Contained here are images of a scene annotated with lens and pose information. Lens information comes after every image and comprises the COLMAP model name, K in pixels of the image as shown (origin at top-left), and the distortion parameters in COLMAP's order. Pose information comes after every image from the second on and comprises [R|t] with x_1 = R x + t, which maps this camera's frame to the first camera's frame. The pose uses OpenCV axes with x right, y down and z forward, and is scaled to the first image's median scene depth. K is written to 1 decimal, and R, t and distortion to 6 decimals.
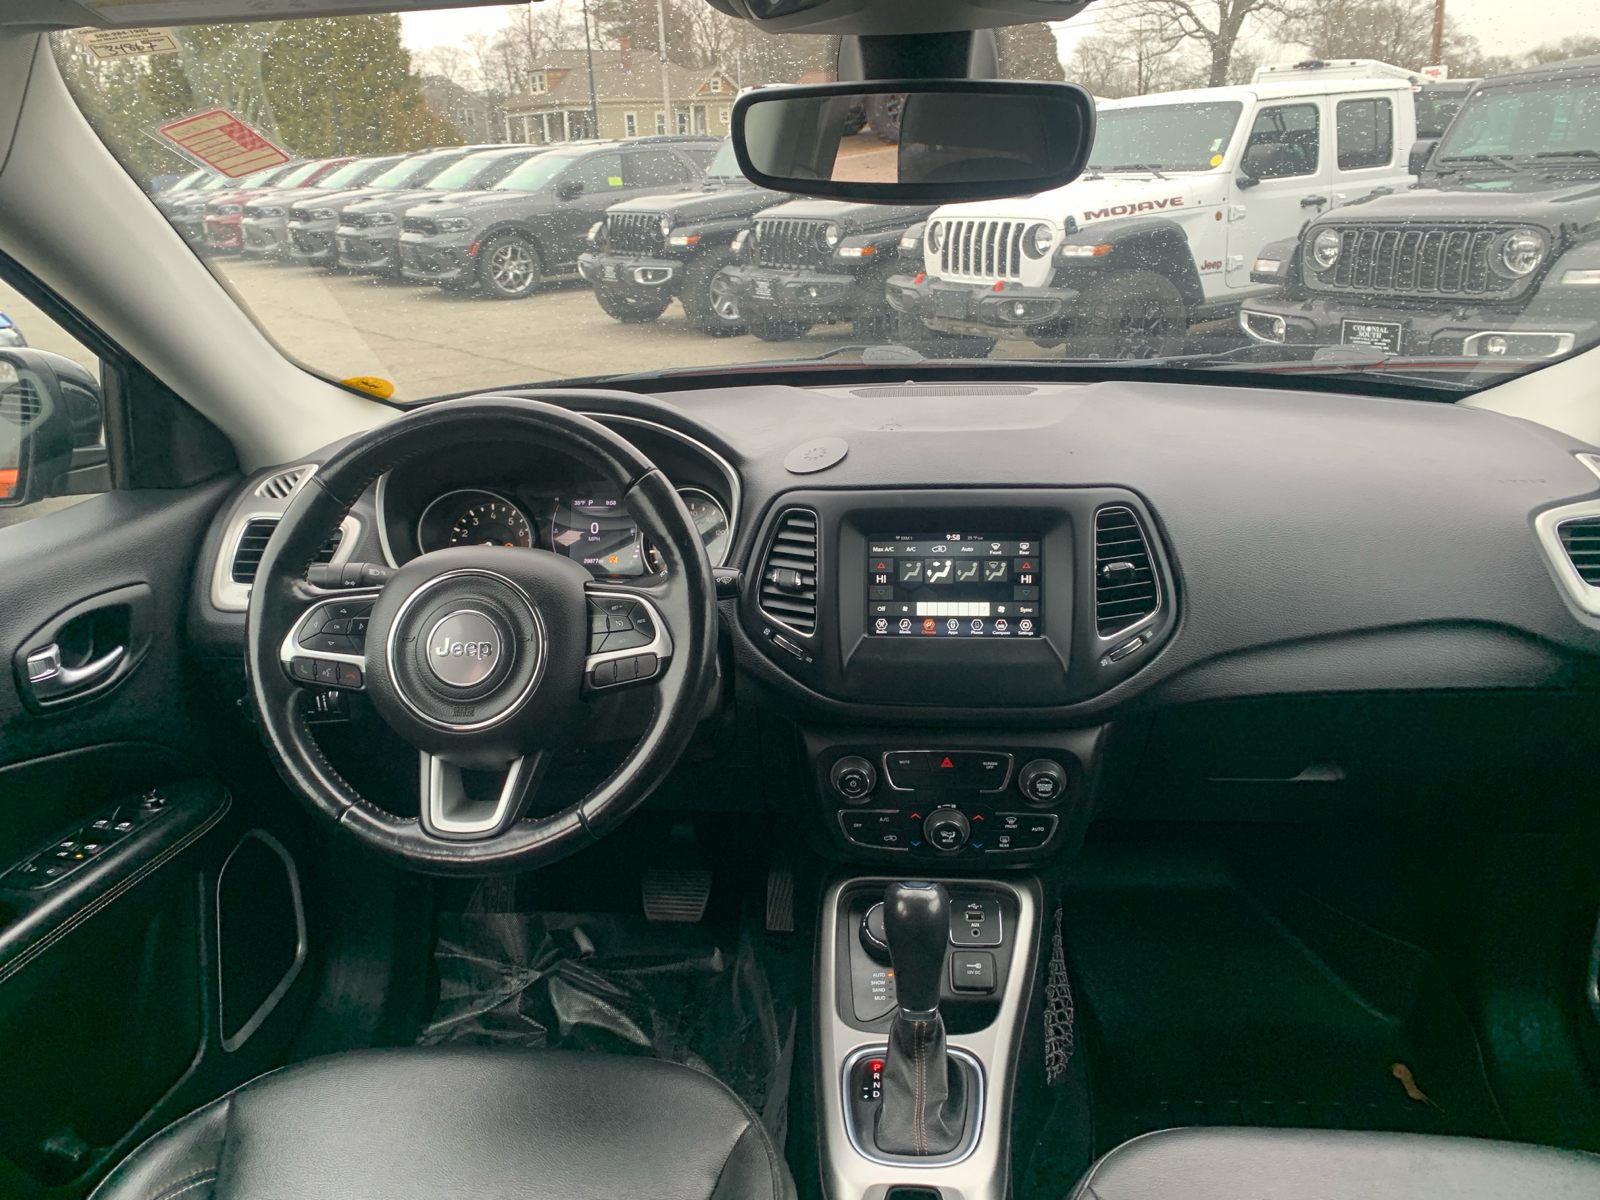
lens RADIAL K [[1213.0, 0, 787.6], [0, 1213.0, 567.6], [0, 0, 1]] dist [0.027722, -0.030645]
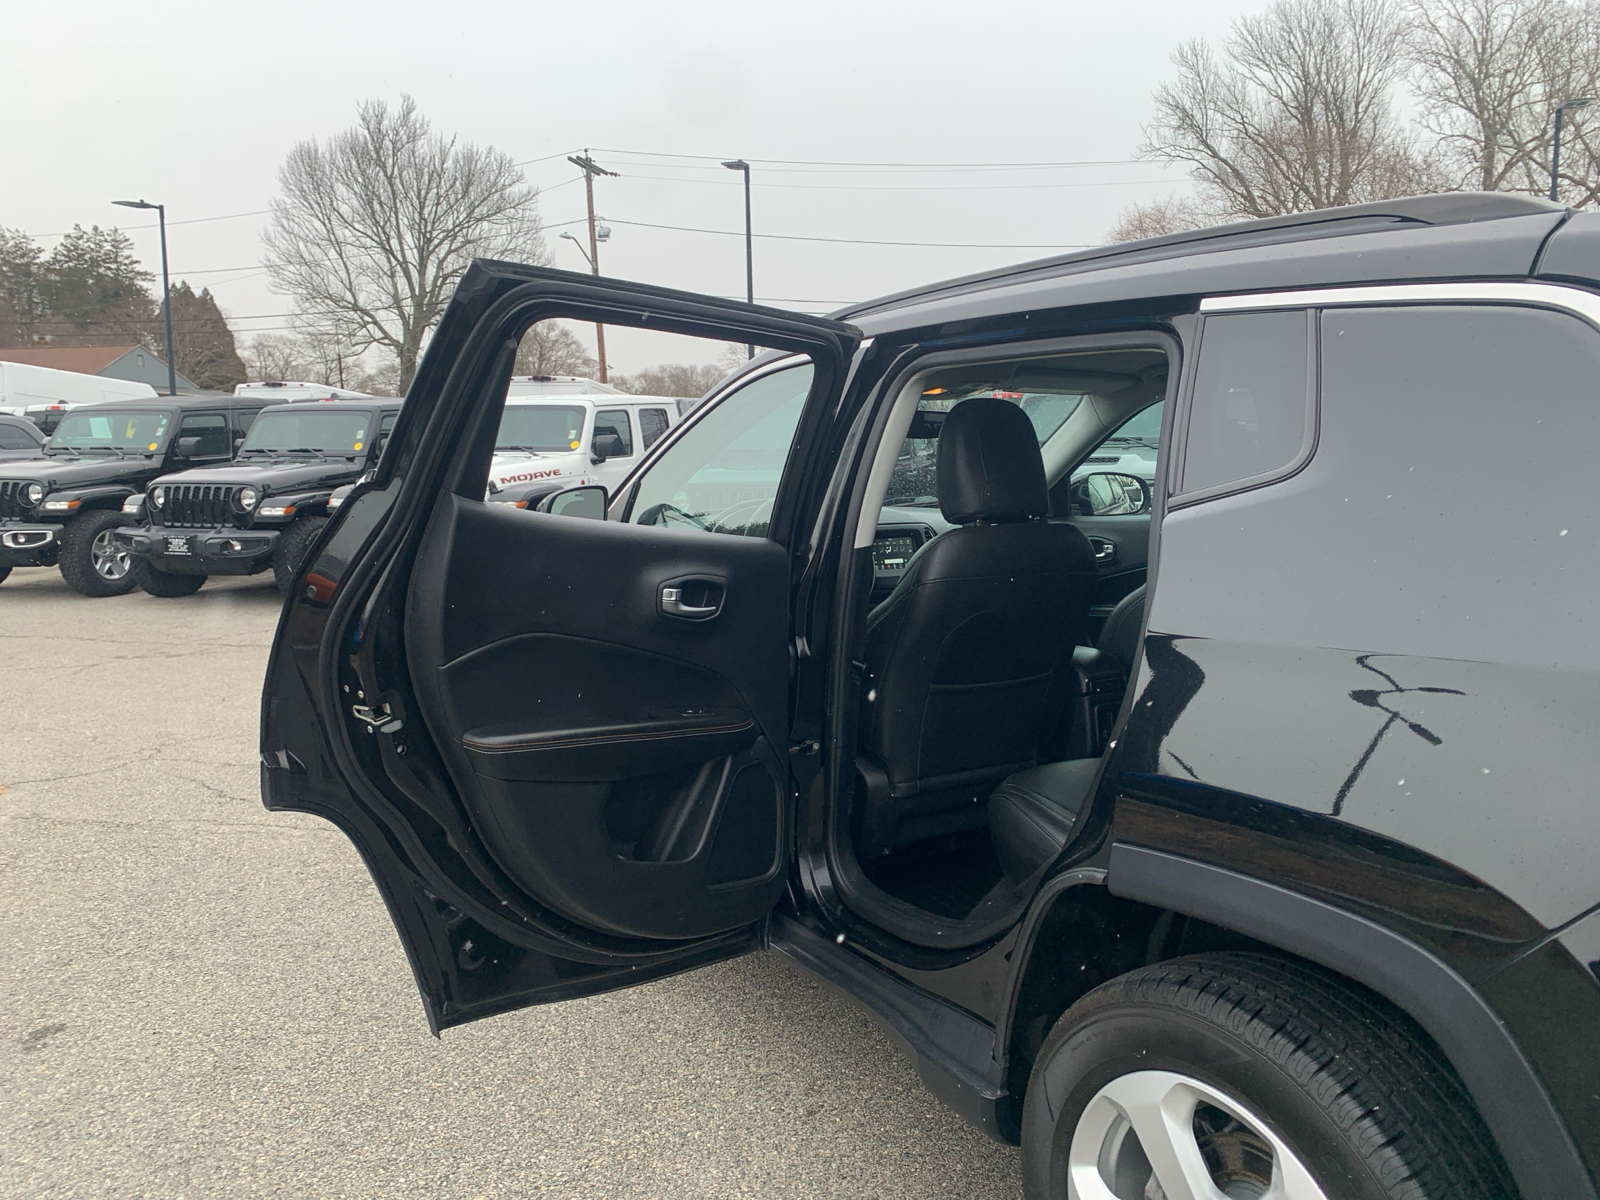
lens RADIAL K [[1213.0, 0, 775.9], [0, 1213.0, 579.6], [0, 0, 1]] dist [0.027722, -0.030645]
pose [[0.807334, -0.036786, 0.588947, -0.187035], [0.162969, 0.973138, -0.162616, 0.051502], [-0.567145, 0.227266, 0.791642, -0.126507]]
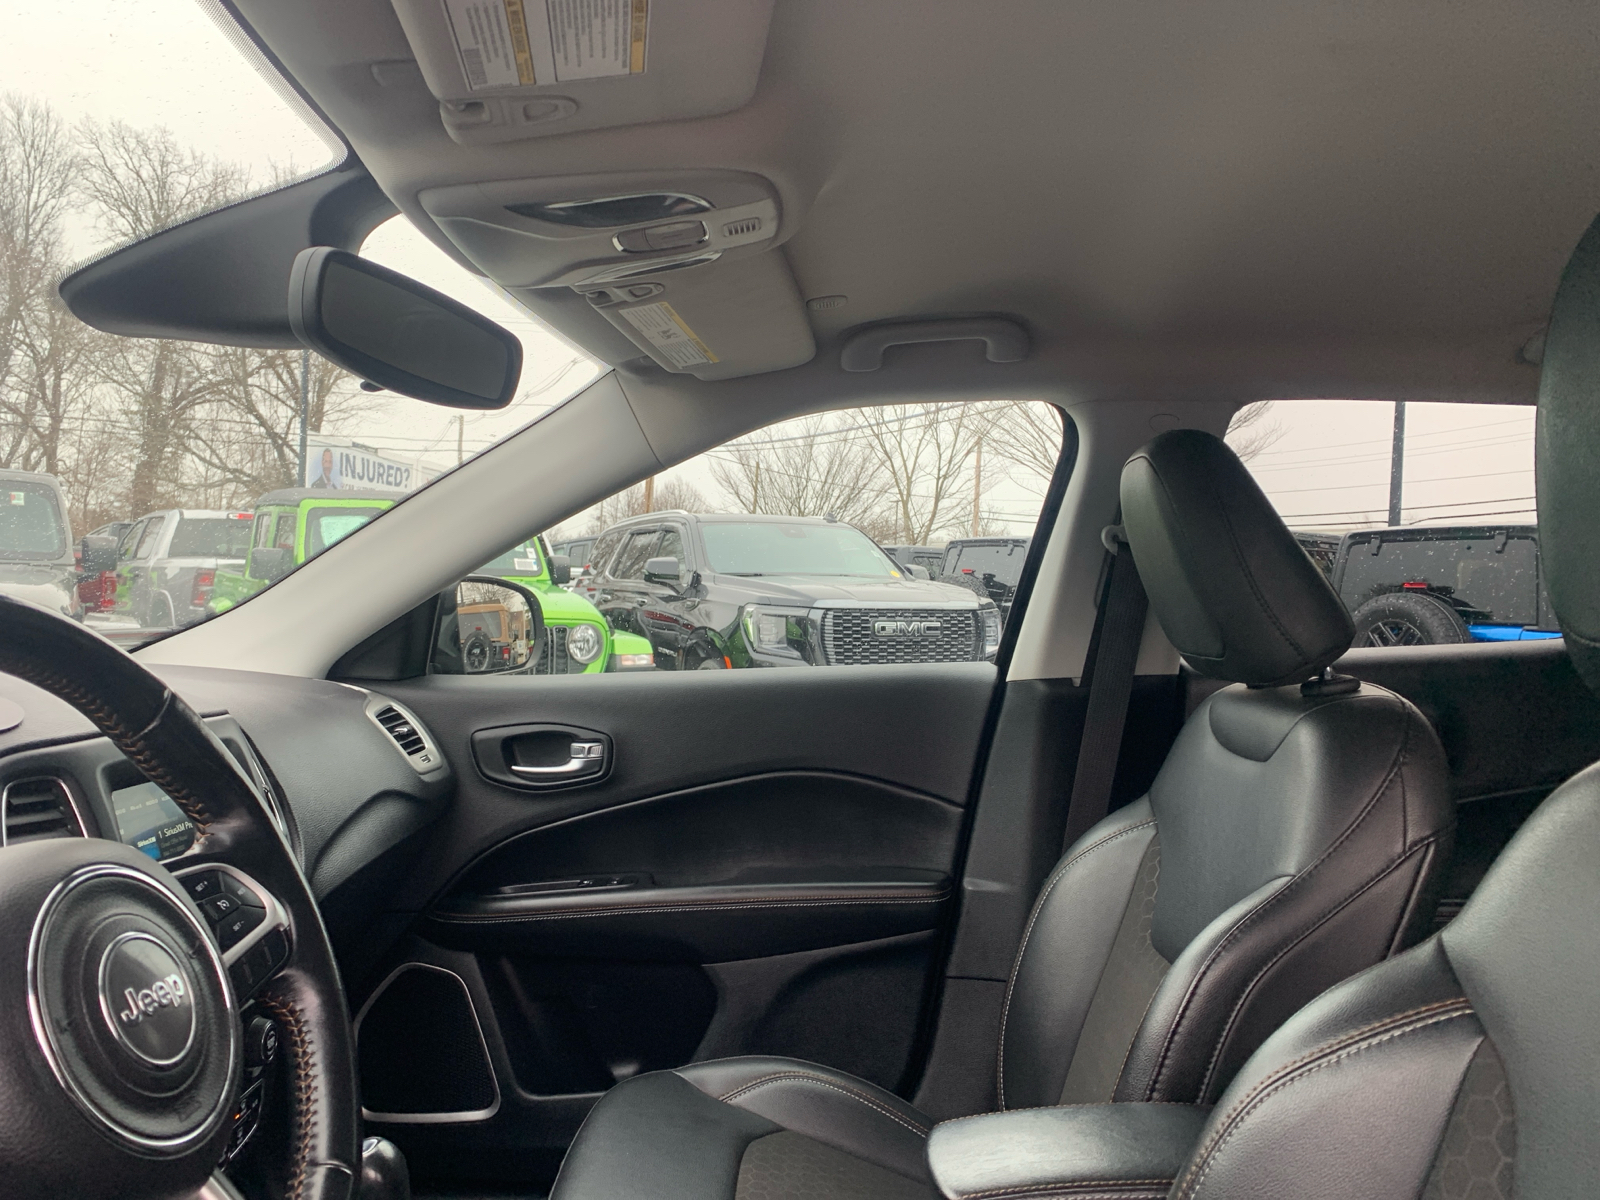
lens RADIAL K [[1213.0, 0, 769.4], [0, 1213.0, 593.8], [0, 0, 1]] dist [0.027722, -0.030645]
pose [[-0.068272, 0.045293, 0.996638, -0.071188], [0.273701, 0.961491, -0.024947, 0.000104], [-0.959389, 0.271078, -0.078040, 0.057838]]
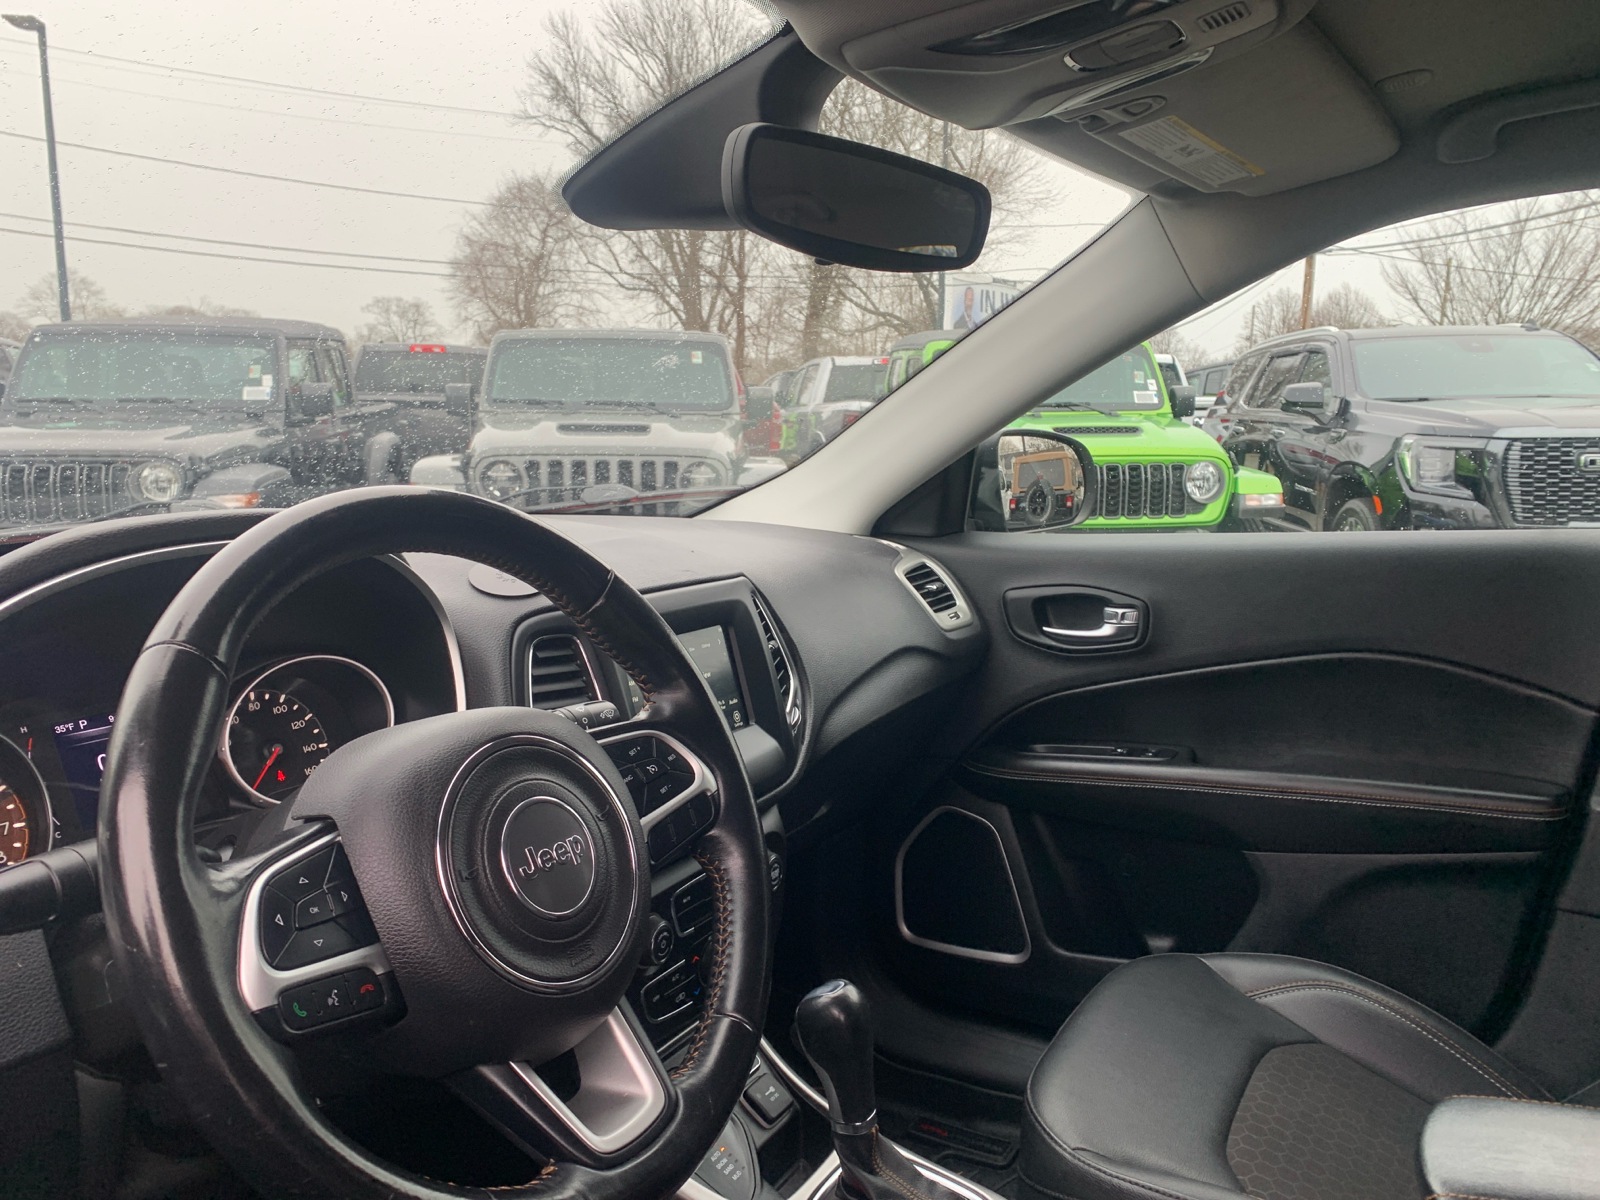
lens RADIAL K [[1213.0, 0, 774.8], [0, 1213.0, 605.5], [0, 0, 1]] dist [0.027722, -0.030645]
pose [[0.426243, -0.092631, 0.899853, -0.064273], [0.250781, 0.967854, -0.019158, 0.000245], [-0.869152, 0.233832, 0.435771, 0.046138]]
